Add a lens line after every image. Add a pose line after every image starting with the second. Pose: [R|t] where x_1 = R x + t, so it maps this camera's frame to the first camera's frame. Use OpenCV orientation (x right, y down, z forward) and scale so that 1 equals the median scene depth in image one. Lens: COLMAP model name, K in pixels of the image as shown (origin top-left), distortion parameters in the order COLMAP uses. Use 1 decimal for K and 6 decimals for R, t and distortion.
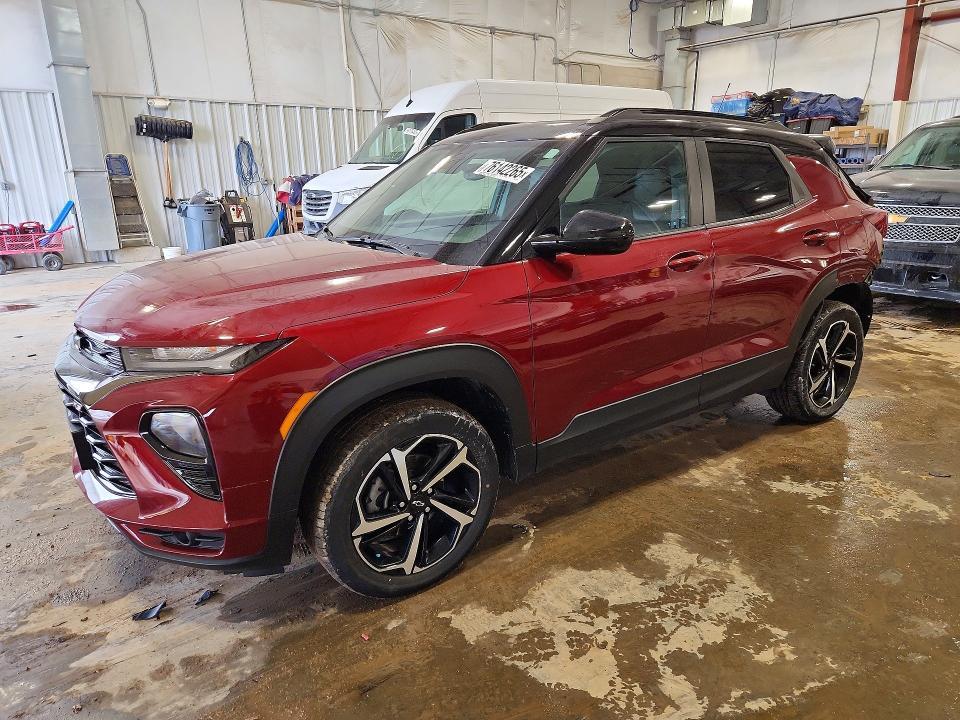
lens RADIAL K [[654.9, 0, 479.9], [0, 654.9, 358.4], [0, 0, 1]] dist [0.021432, -0.007066]
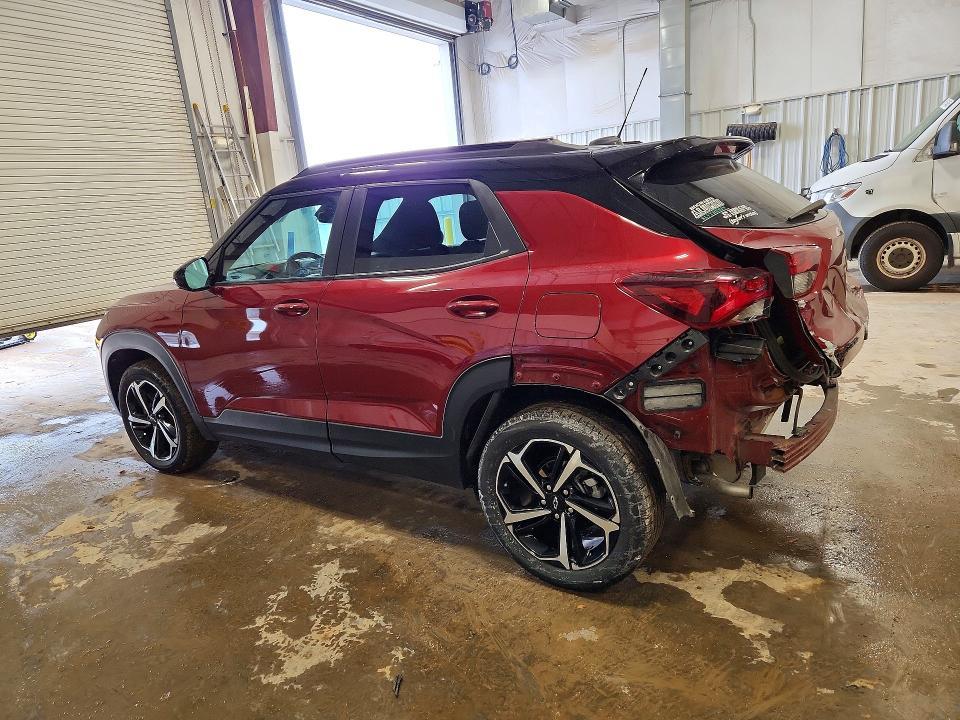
lens RADIAL K [[654.9, 0, 479.6], [0, 654.9, 363.2], [0, 0, 1]] dist [0.021432, -0.007066]
pose [[0.344186, 0.202601, -0.916782, 1.285839], [-0.176863, 0.972951, 0.148614, -0.242028], [0.922093, 0.110994, 0.370709, 0.833813]]
